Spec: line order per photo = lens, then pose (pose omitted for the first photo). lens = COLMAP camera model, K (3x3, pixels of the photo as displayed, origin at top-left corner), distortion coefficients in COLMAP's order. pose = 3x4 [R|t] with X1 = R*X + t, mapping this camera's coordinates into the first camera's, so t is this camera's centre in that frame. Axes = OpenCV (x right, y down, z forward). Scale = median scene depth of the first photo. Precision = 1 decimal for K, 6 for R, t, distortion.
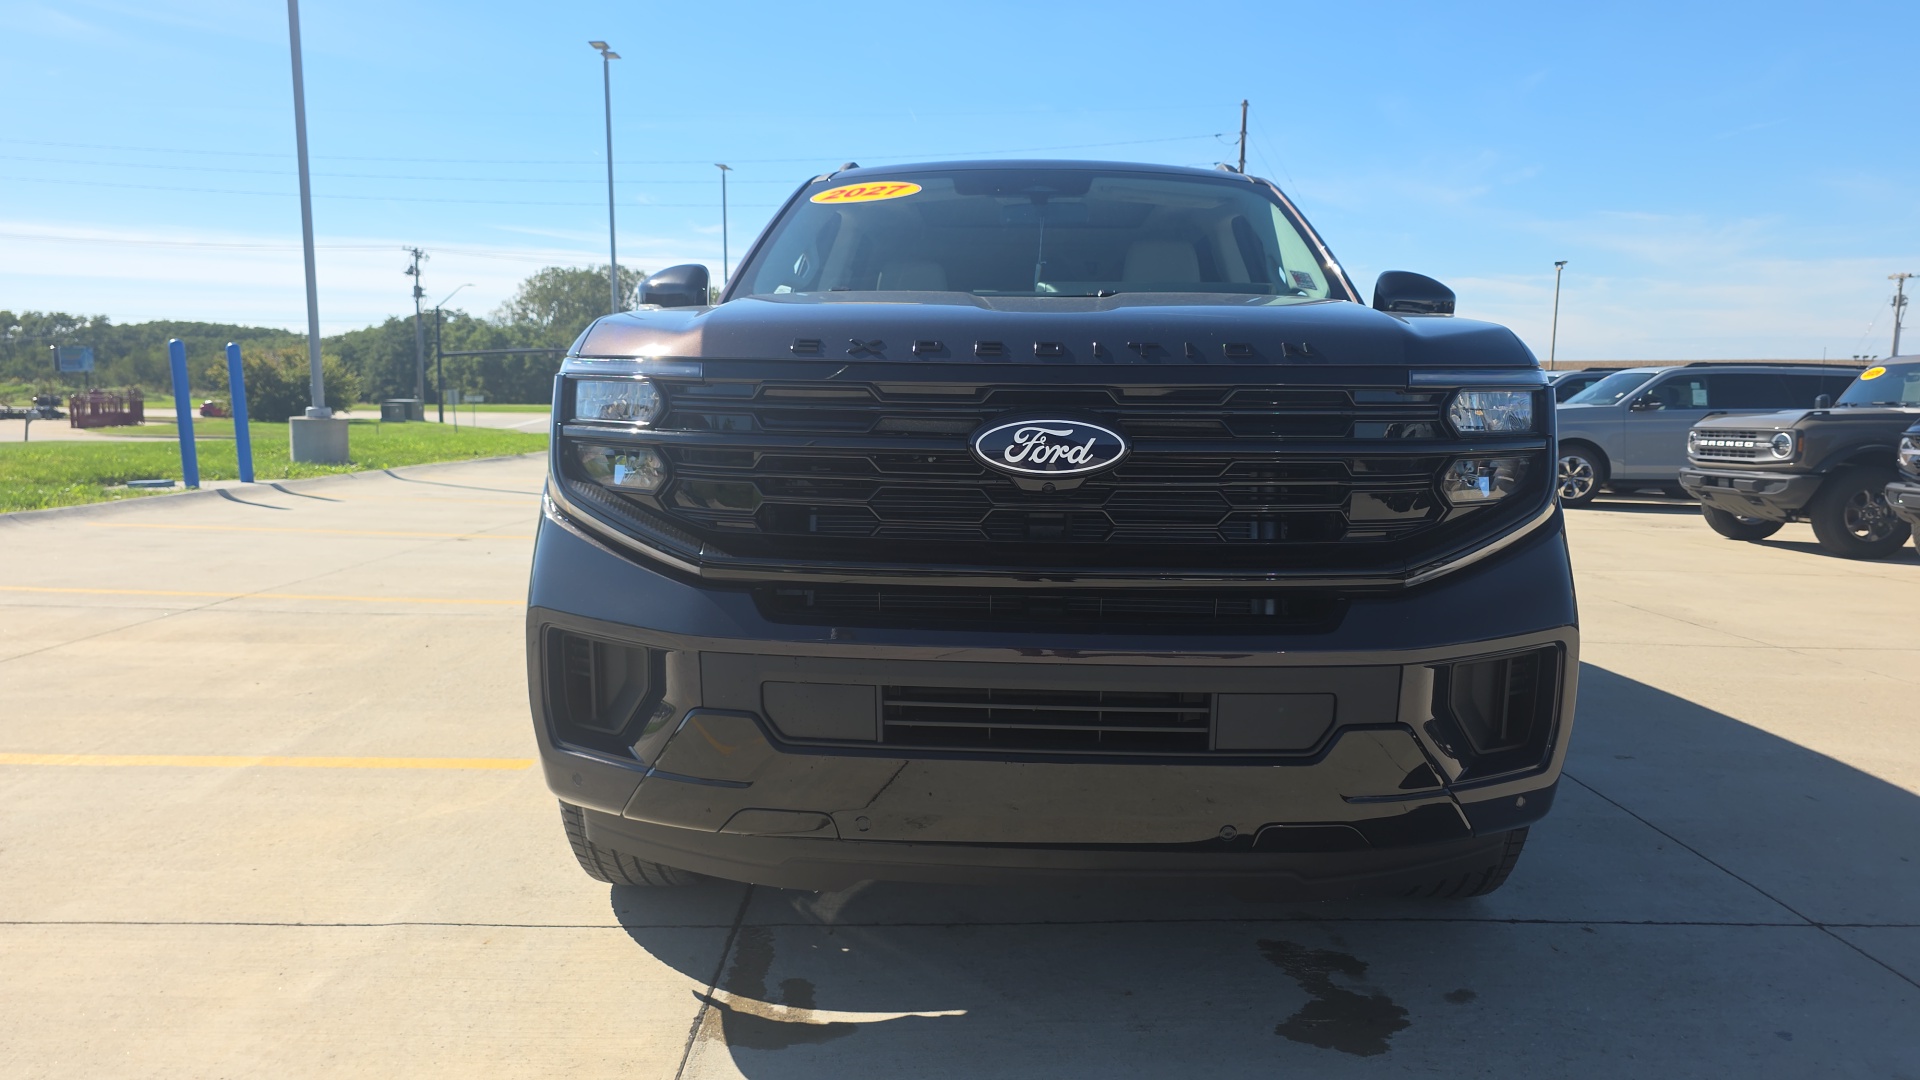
lens RADIAL K [[1294.4, 0, 955.6], [0, 1294.4, 536.3], [0, 0, 1]] dist [0.023990, -0.001356]
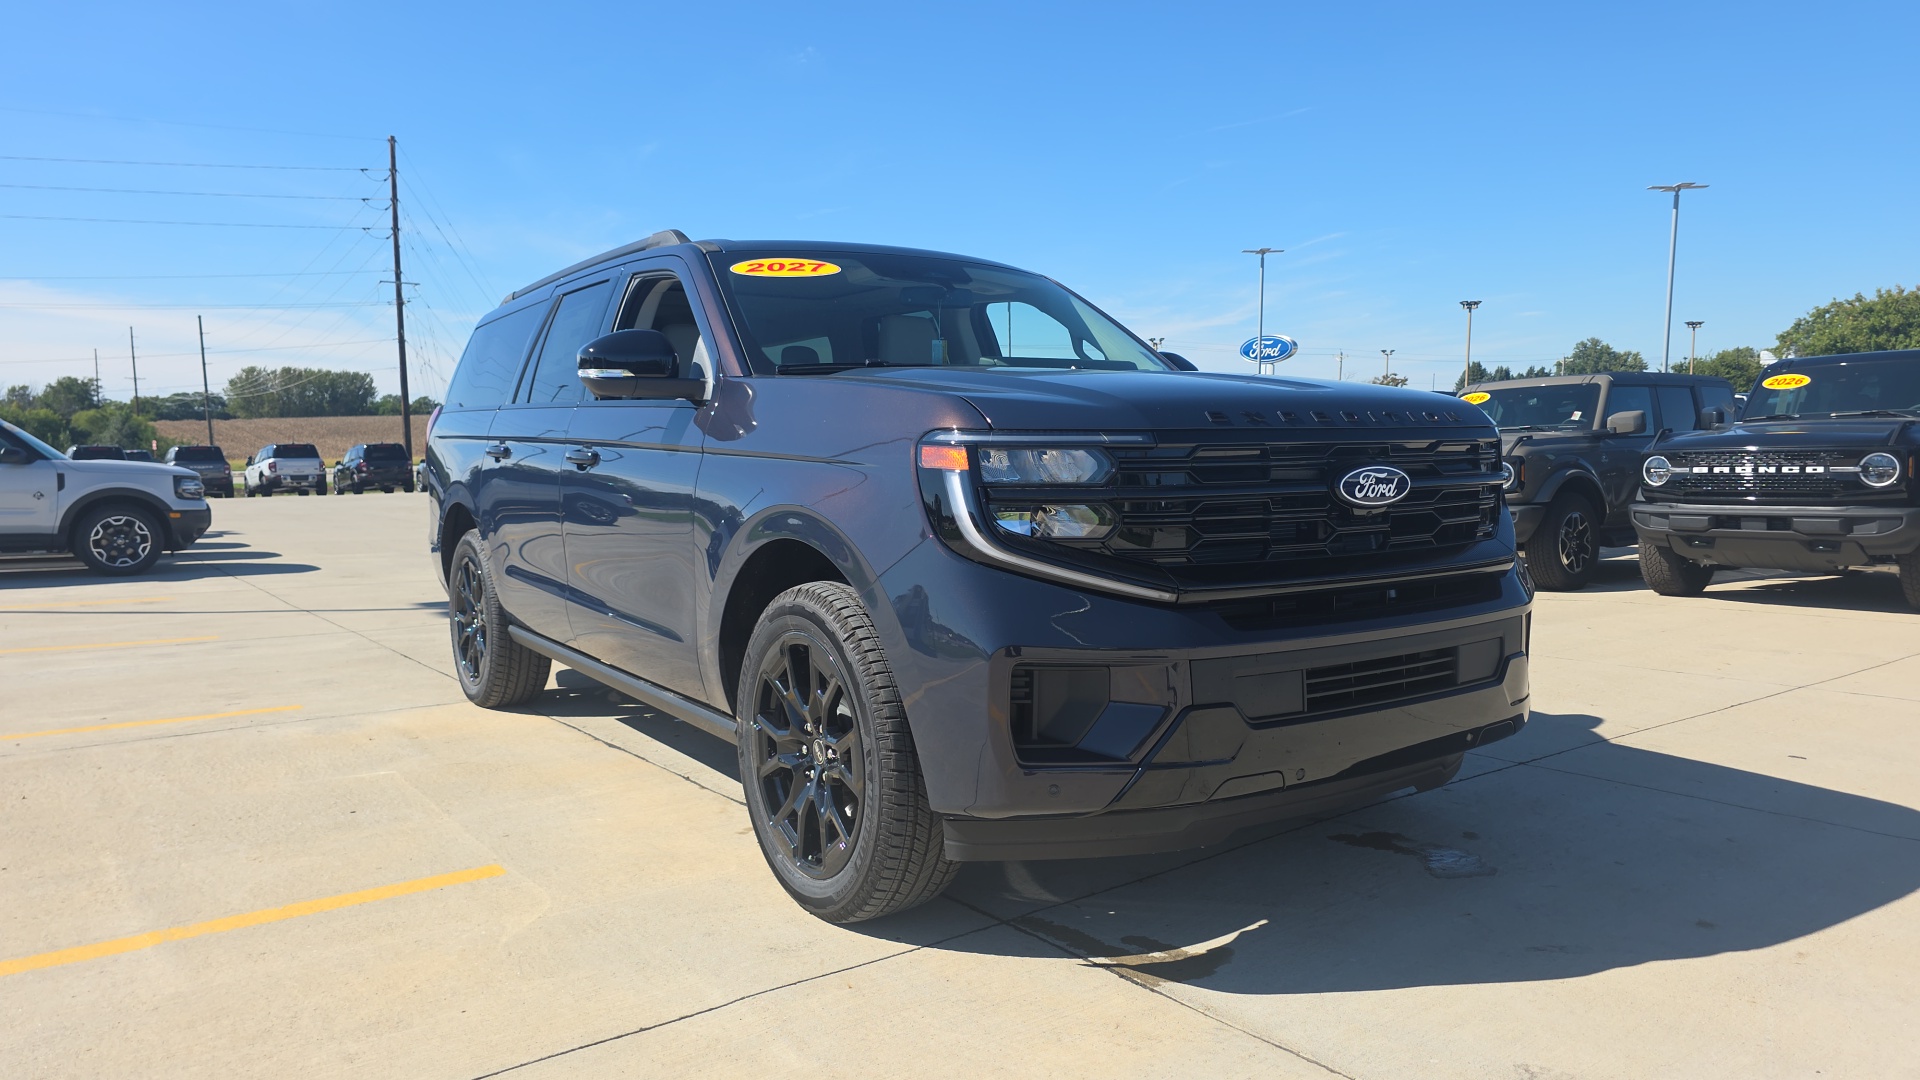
lens RADIAL K [[1306.5, 0, 954.5], [0, 1306.5, 570.1], [0, 0, 1]] dist [0.028185, -0.000706]
pose [[0.814578, -0.081180, 0.574345, -1.121465], [0.089481, 0.995892, 0.013855, -0.037853], [-0.573110, 0.040107, 0.818496, 0.093869]]
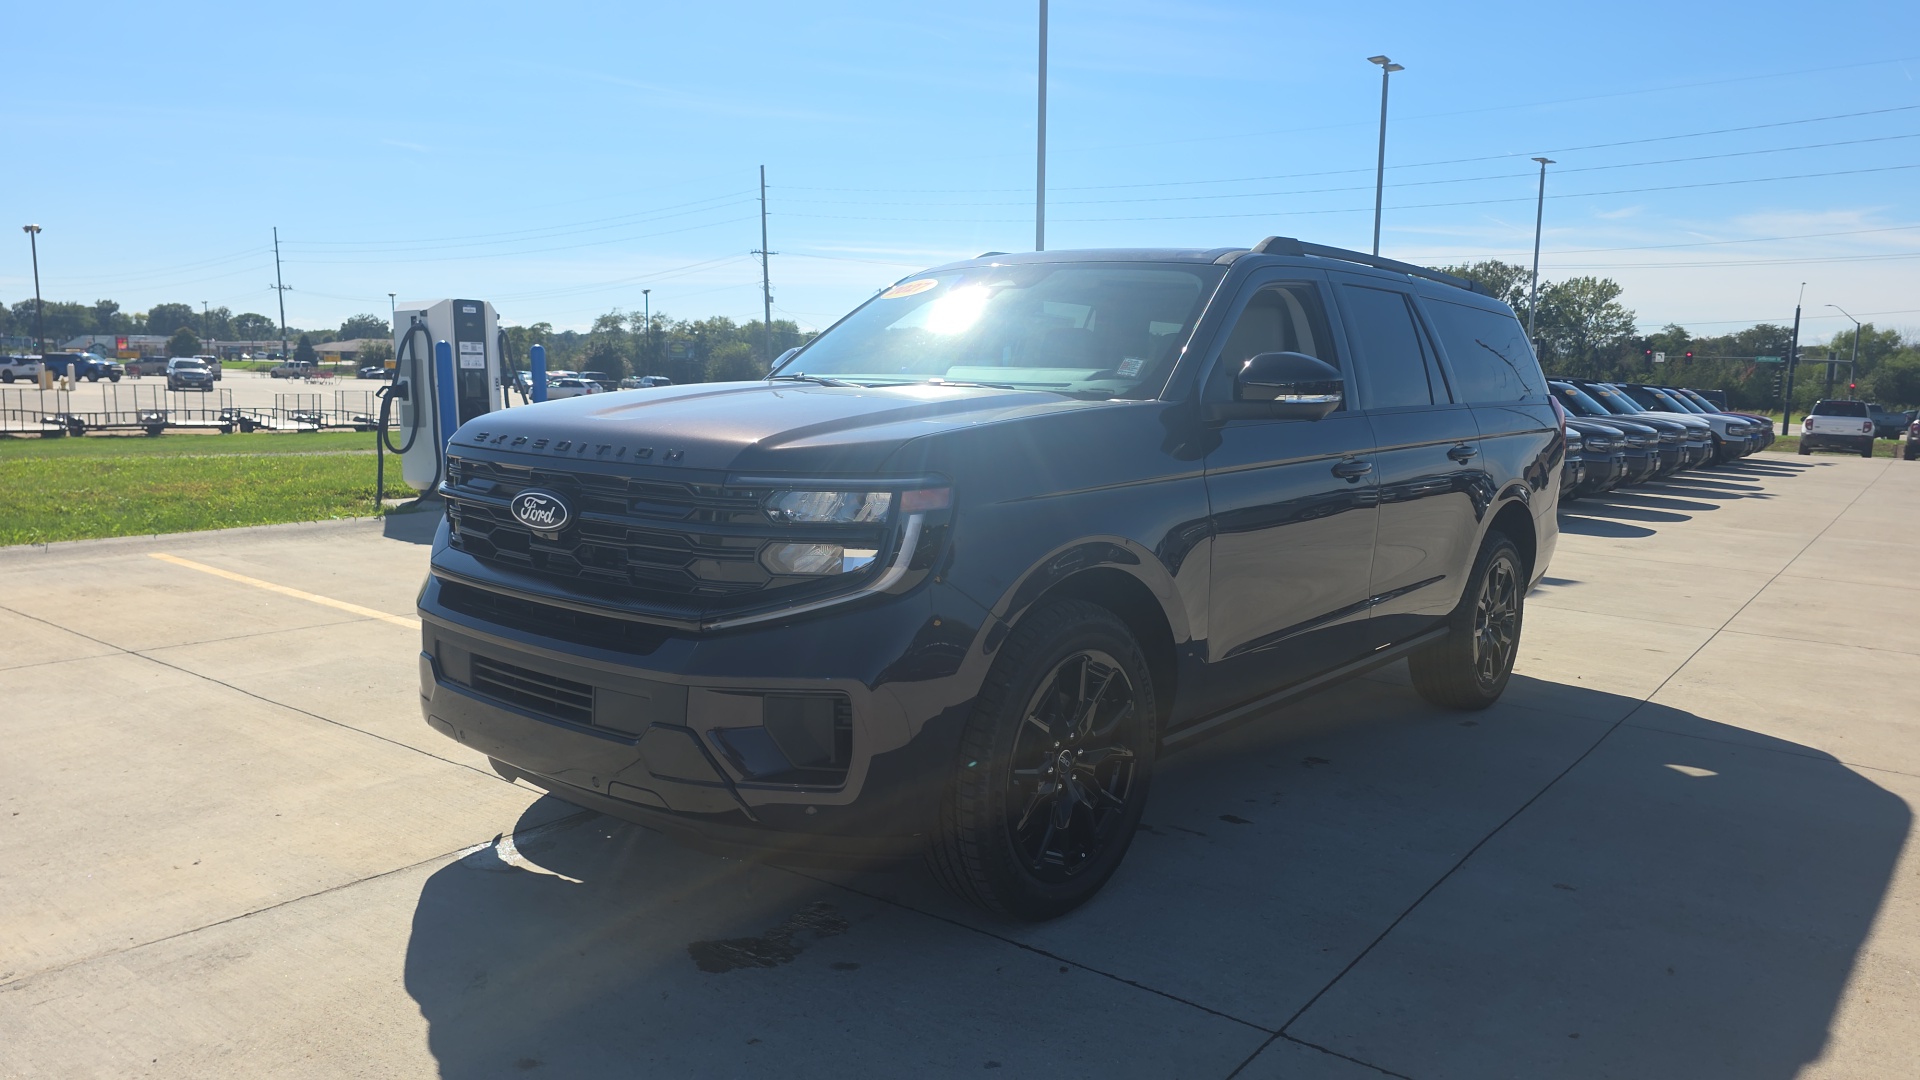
lens RADIAL K [[1279.2, 0, 973.0], [0, 1279.2, 536.0], [0, 0, 1]] dist [0.043538, -0.000061]
pose [[0.800406, 0.082567, -0.593746, 1.384379], [-0.081220, 0.996273, 0.029052, -0.124147], [0.593931, 0.024971, 0.804128, 0.075812]]
